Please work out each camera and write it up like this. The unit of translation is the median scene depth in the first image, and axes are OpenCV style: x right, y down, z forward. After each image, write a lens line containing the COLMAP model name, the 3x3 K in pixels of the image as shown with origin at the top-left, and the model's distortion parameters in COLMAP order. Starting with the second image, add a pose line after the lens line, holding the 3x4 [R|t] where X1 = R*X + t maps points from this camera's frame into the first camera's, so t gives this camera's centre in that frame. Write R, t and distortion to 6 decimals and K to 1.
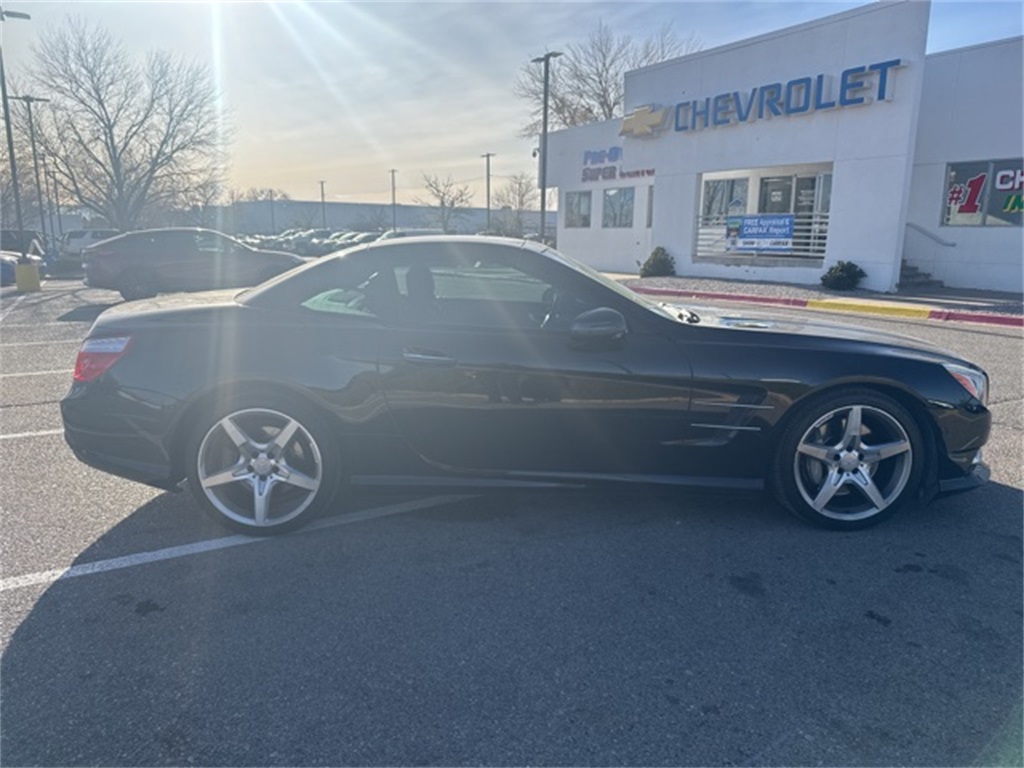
lens RADIAL K [[745.8, 0, 510.0], [0, 745.8, 416.9], [0, 0, 1]] dist [-0.027396, 0.001194]
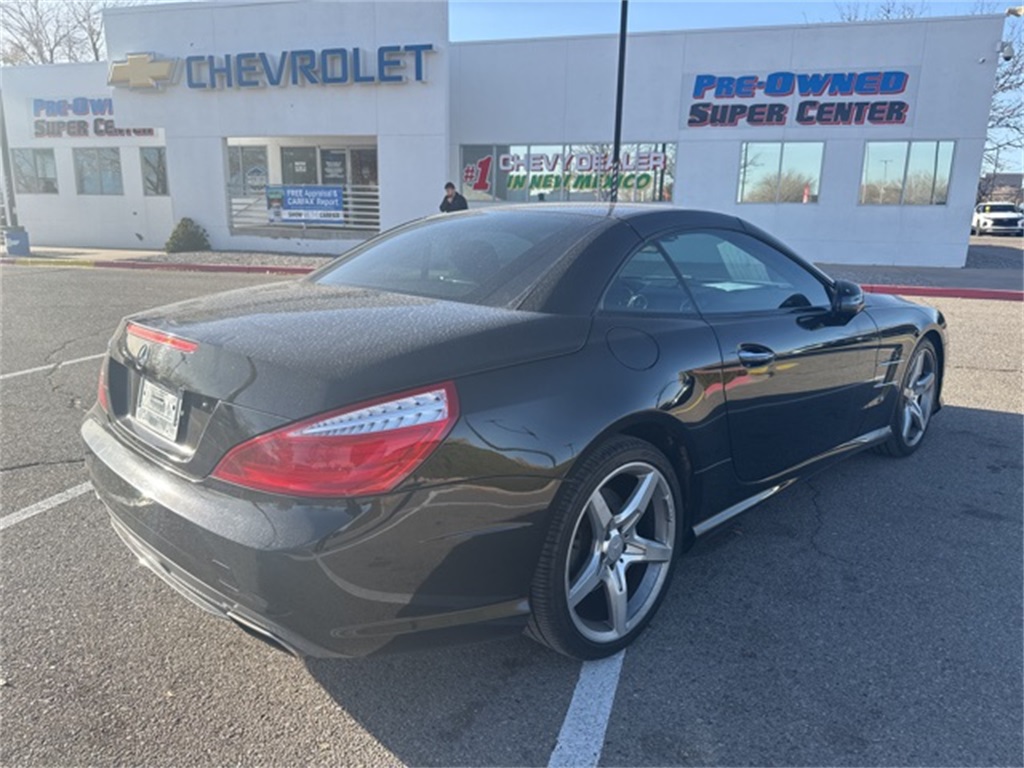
lens RADIAL K [[745.8, 0, 510.0], [0, 745.8, 416.9], [0, 0, 1]] dist [-0.027396, 0.001194]
pose [[0.746145, -0.158761, 0.646577, -0.136495], [0.134559, 0.987071, 0.087086, -0.020323], [-0.652044, 0.022024, 0.757862, 0.089388]]
